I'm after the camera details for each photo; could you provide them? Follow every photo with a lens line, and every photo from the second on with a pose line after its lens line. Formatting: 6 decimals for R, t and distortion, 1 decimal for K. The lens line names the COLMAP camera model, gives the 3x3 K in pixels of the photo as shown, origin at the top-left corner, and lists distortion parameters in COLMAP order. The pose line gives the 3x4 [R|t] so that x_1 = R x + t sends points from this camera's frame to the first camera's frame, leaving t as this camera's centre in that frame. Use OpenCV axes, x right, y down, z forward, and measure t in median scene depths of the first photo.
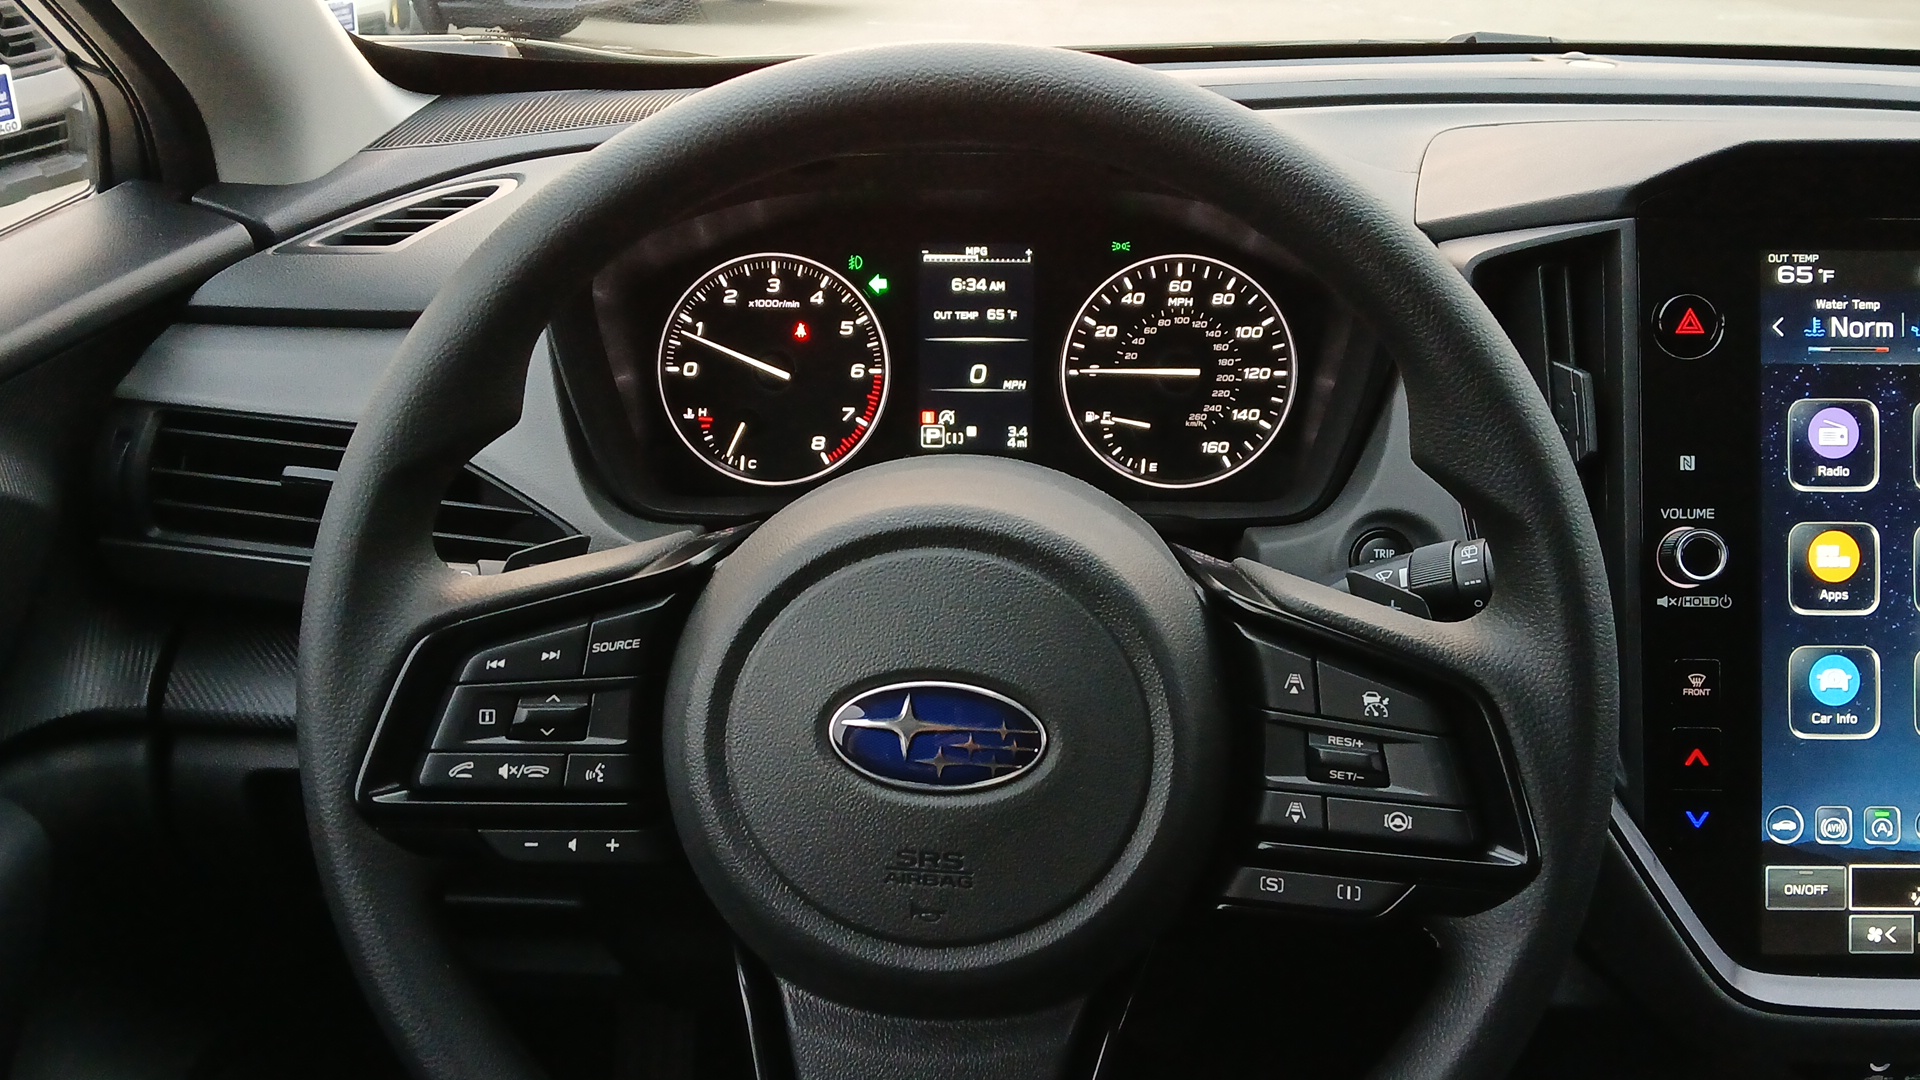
lens RADIAL K [[1662.2, 0, 962.1], [0, 1662.2, 574.8], [0, 0, 1]] dist [0.147204, -0.339941]
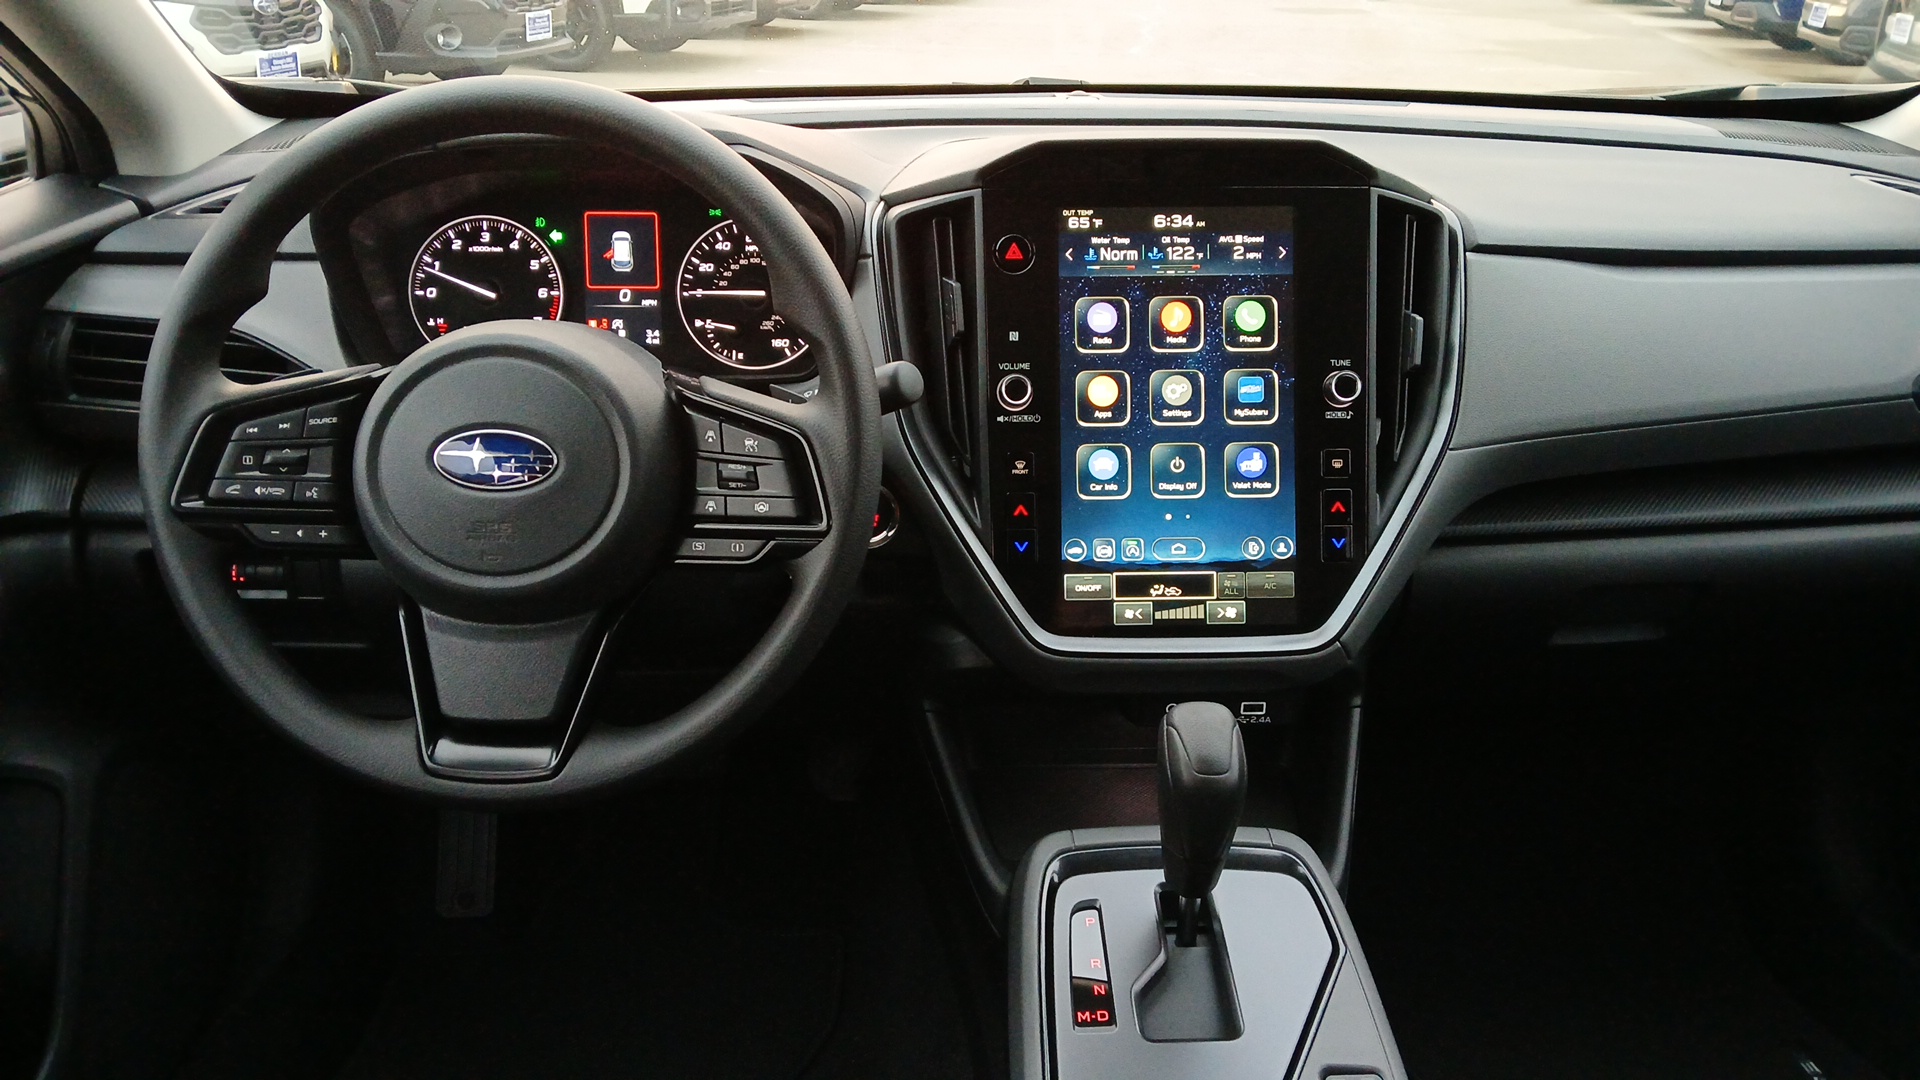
lens RADIAL K [[1482.3, 0, 970.5], [0, 1482.3, 578.9], [0, 0, 1]] dist [0.089176, -0.171412]
pose [[0.998010, -0.016798, 0.060778, 0.290086], [0.016185, 0.999813, 0.010561, 0.158489], [-0.060944, -0.009556, 0.998095, -0.474766]]
